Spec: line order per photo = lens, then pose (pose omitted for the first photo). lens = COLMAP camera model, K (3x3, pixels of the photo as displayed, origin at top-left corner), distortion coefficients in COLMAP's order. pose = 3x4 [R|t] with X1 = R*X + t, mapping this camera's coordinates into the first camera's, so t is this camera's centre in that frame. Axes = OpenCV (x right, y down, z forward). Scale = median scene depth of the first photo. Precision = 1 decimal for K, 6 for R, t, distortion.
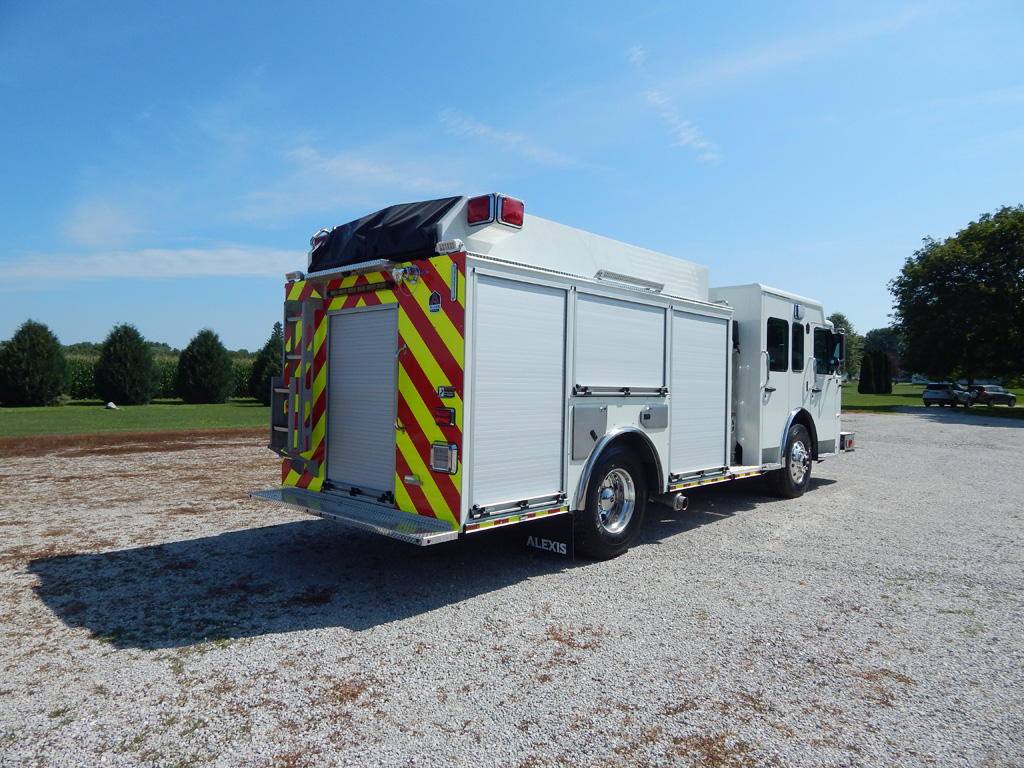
lens RADIAL K [[655.4, 0, 509.2], [0, 655.4, 375.4], [0, 0, 1]] dist [-0.001704, 0.000887]
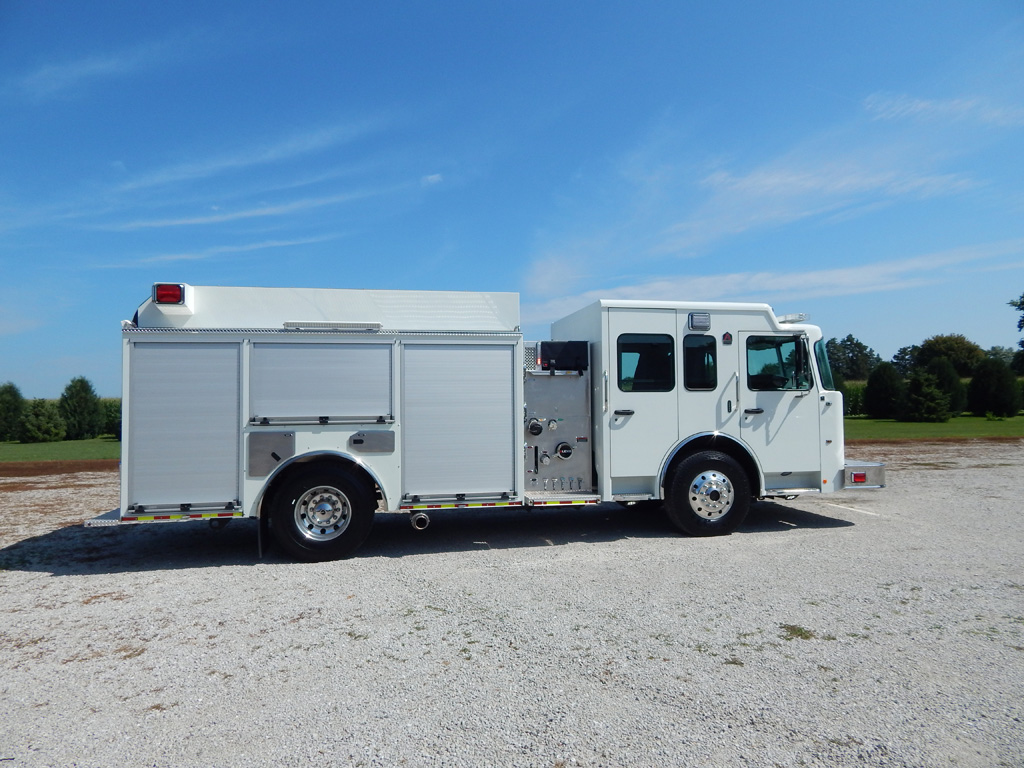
lens RADIAL K [[655.4, 0, 509.2], [0, 655.4, 375.4], [0, 0, 1]] dist [-0.001704, 0.000887]
pose [[0.822768, -0.054807, -0.565729, 1.347513], [0.034179, 0.998310, -0.047007, 0.013127], [0.567349, 0.019340, 0.823250, 0.265719]]
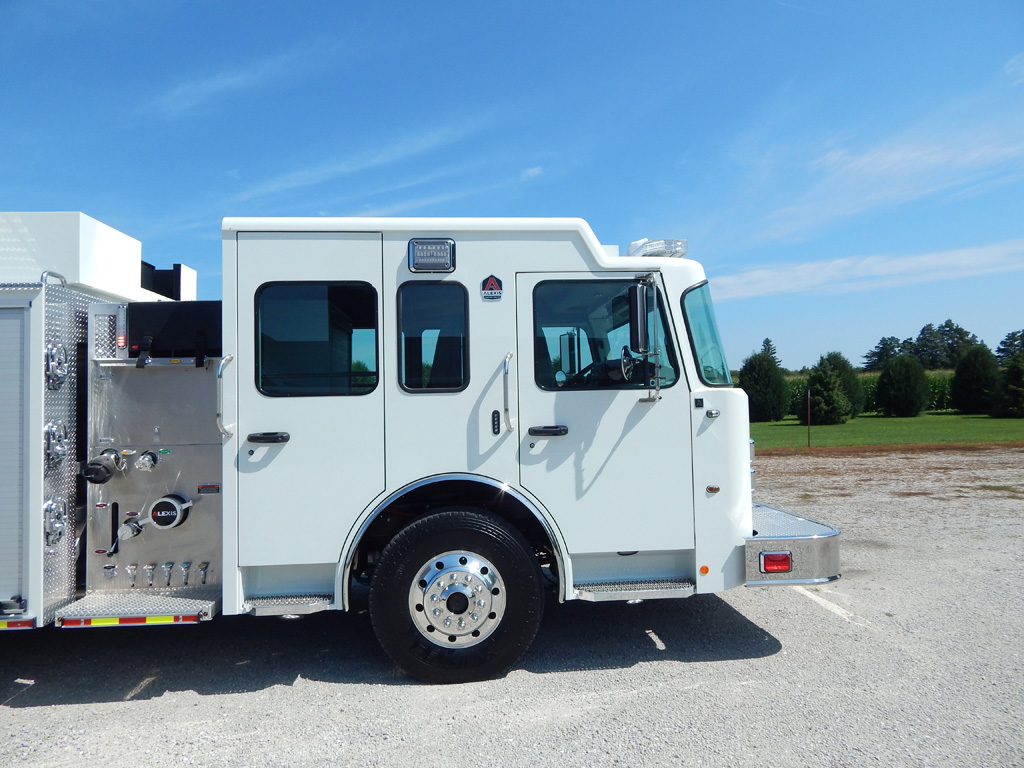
lens RADIAL K [[655.4, 0, 509.2], [0, 655.4, 375.4], [0, 0, 1]] dist [-0.001704, 0.000887]
pose [[0.750250, -0.066458, -0.657806, 1.426775], [0.047344, 0.997781, -0.046809, 0.013079], [0.659457, 0.003976, 0.751732, 1.312082]]
